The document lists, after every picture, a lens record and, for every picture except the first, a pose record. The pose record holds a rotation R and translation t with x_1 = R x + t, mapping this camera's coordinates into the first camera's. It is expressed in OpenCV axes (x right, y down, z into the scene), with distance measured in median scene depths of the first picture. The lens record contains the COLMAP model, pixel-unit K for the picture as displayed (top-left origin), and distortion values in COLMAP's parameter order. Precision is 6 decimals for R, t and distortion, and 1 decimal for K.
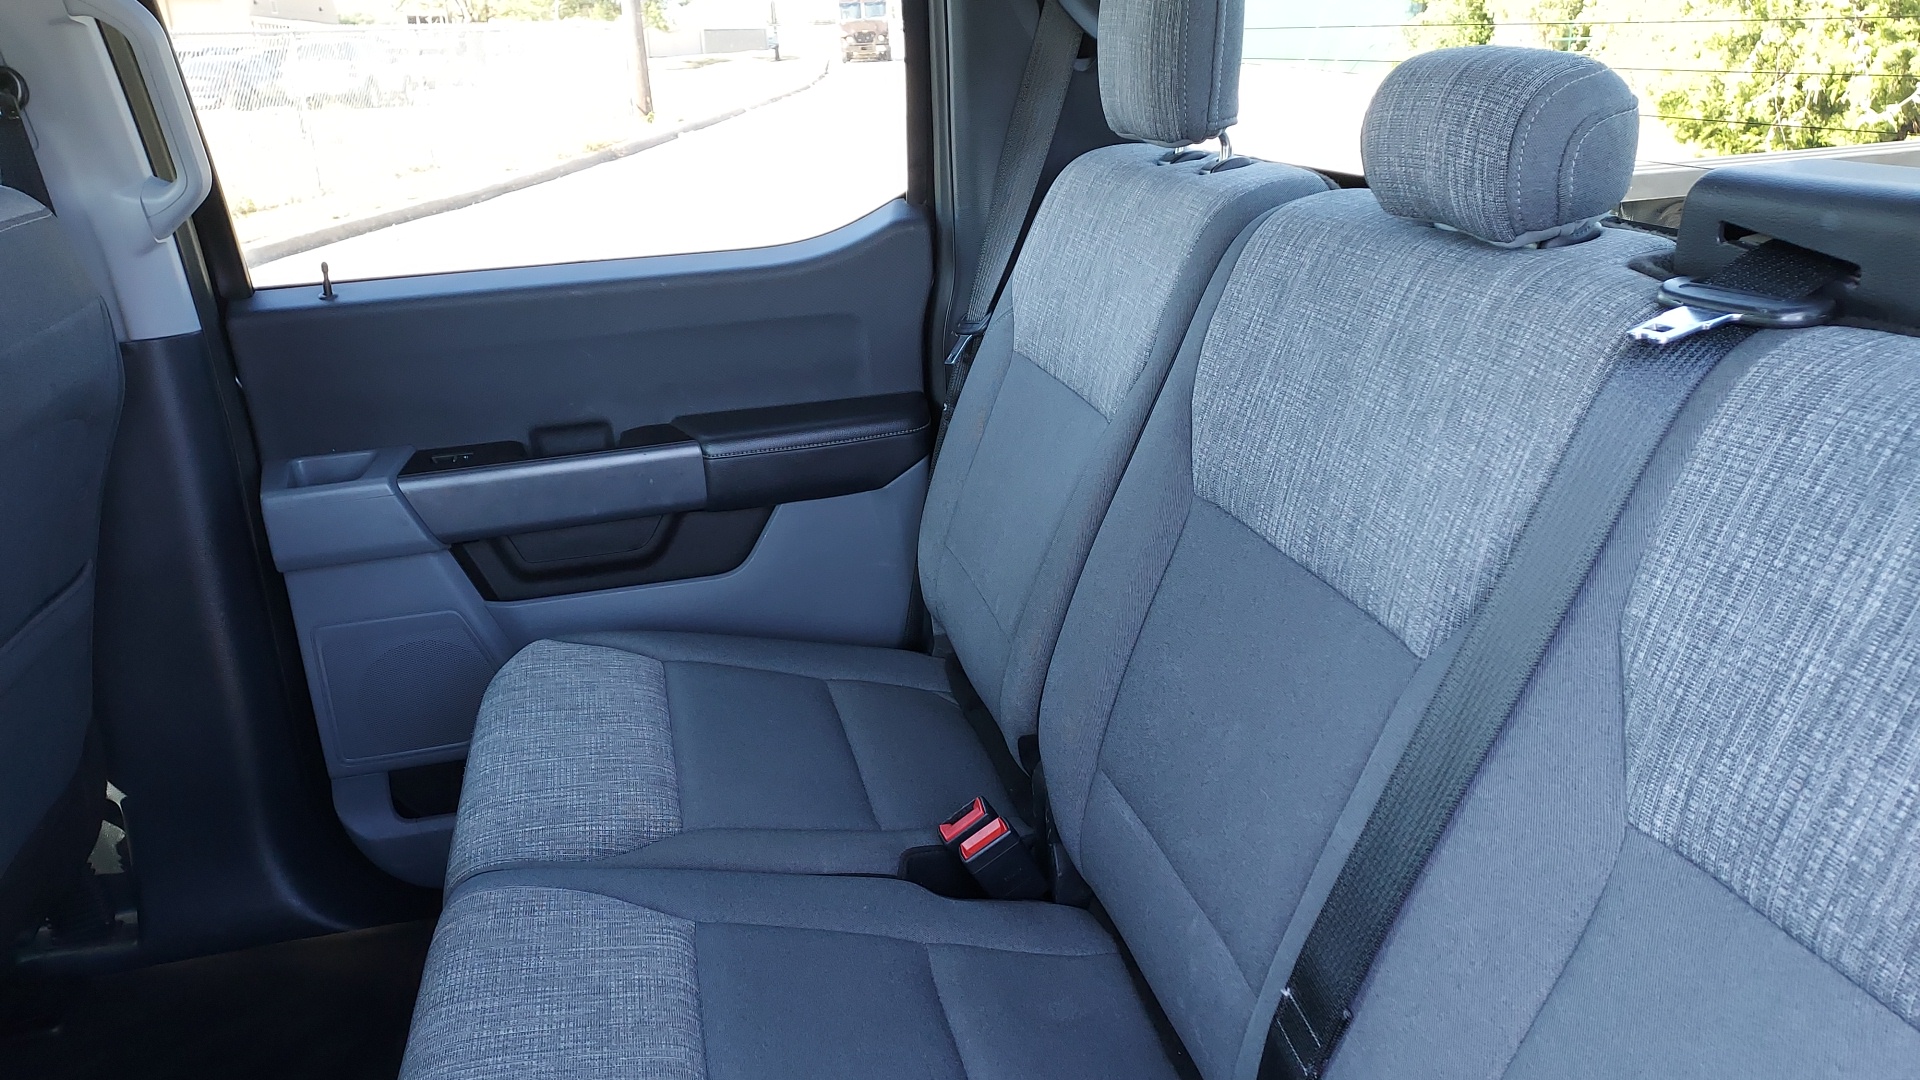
lens RADIAL K [[1404.3, 0, 980.1], [0, 1404.3, 512.4], [0, 0, 1]] dist [0.080110, -0.100761]
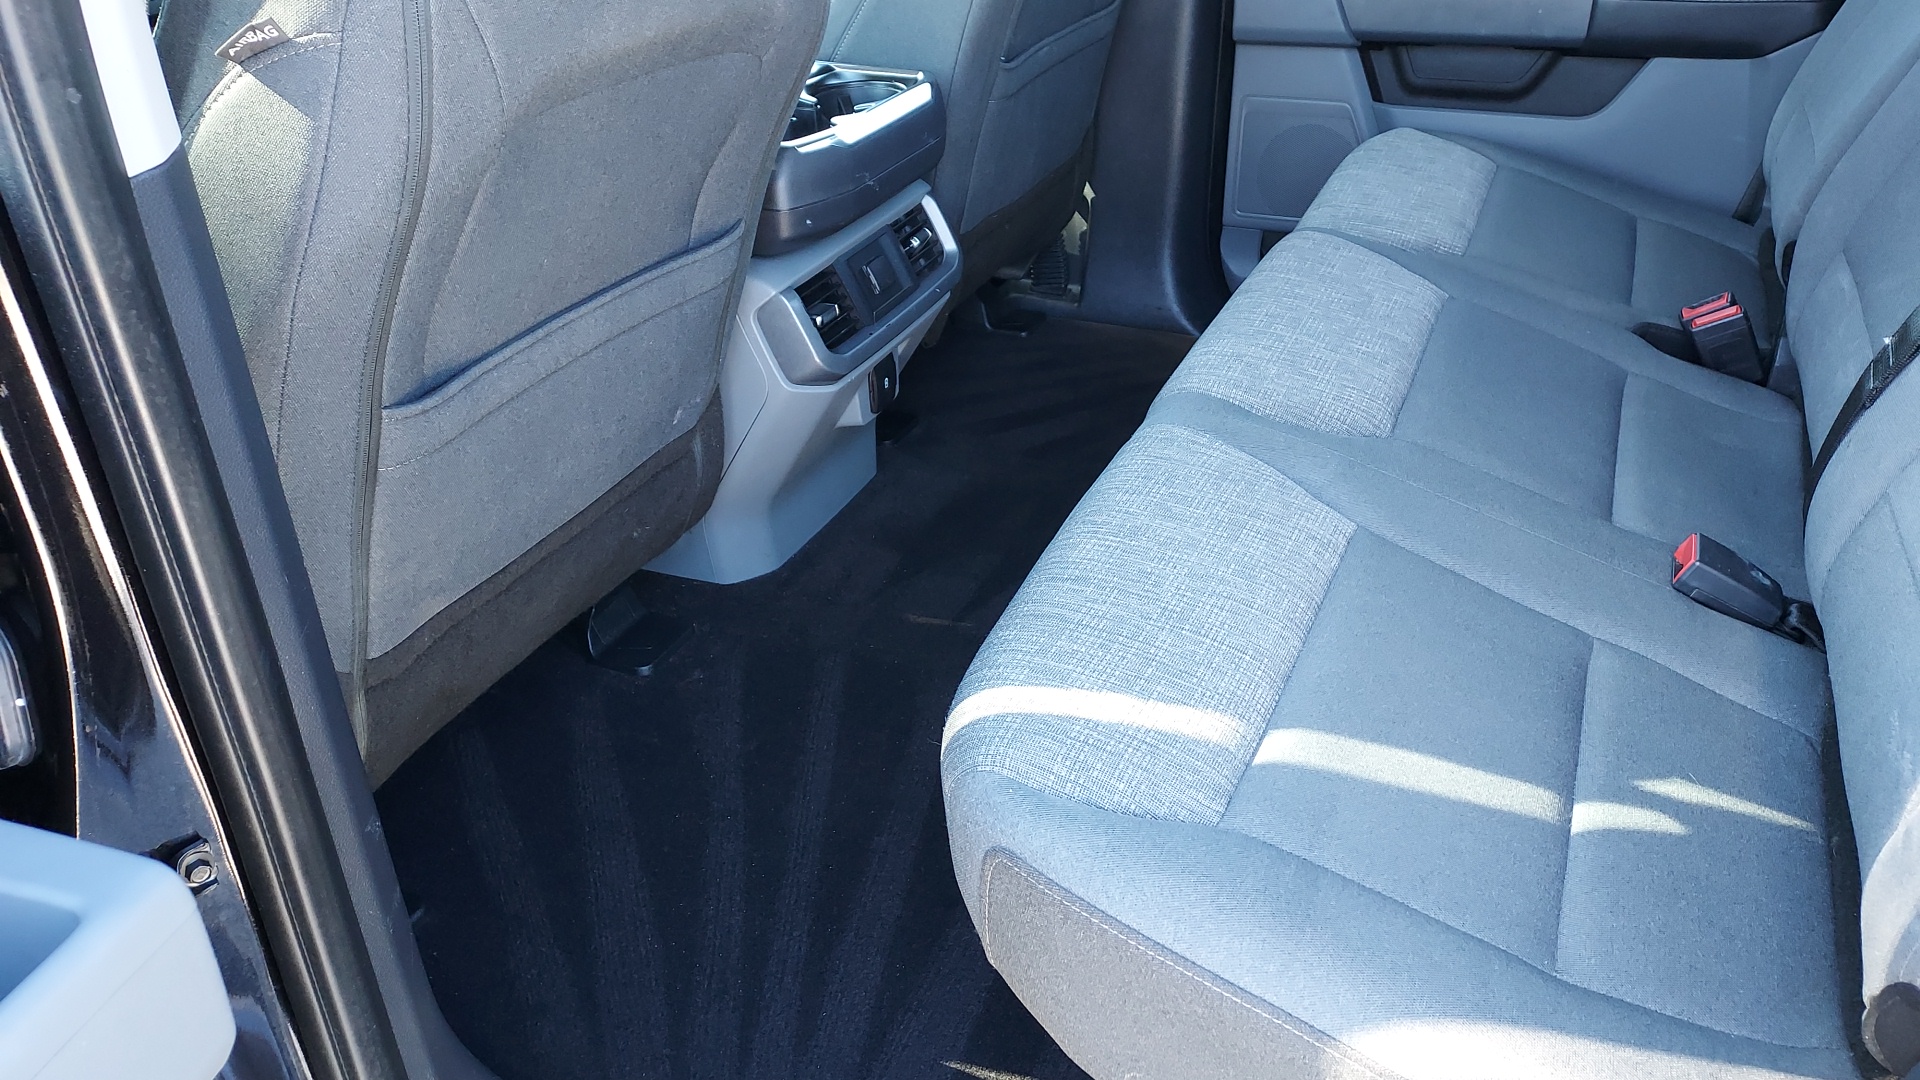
lens RADIAL K [[1362.5, 0, 975.8], [0, 1362.5, 532.2], [0, 0, 1]] dist [0.090443, -0.140886]
pose [[0.788534, 0.333884, -0.516464, 0.122058], [-0.204926, 0.934448, 0.291224, 0.139360], [0.579844, -0.123804, 0.805266, -0.205776]]
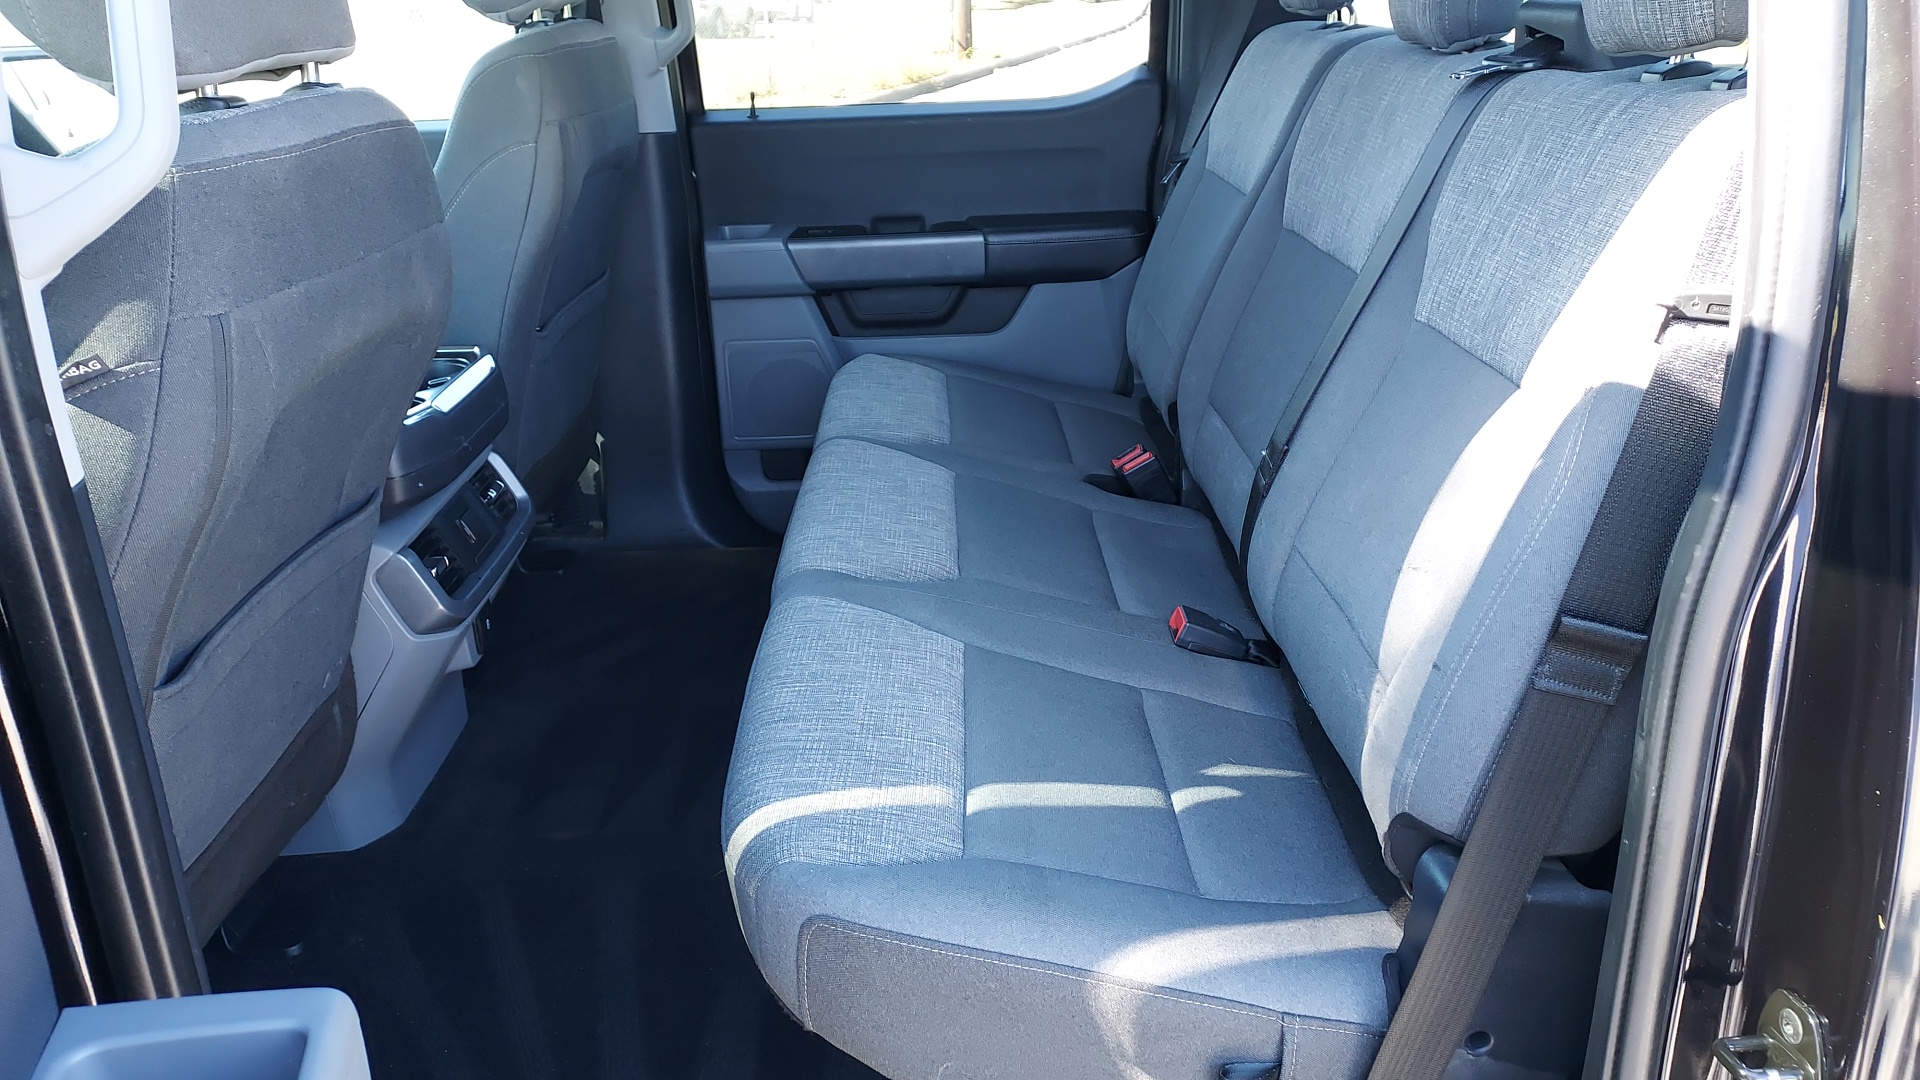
lens RADIAL K [[1355.6, 0, 968.6], [0, 1355.6, 527.2], [0, 0, 1]] dist [0.073309, -0.092772]
pose [[0.975331, 0.100249, -0.196673, 0.090535], [-0.088519, 0.993780, 0.067574, 0.159055], [0.202224, -0.048498, 0.978138, -0.380634]]
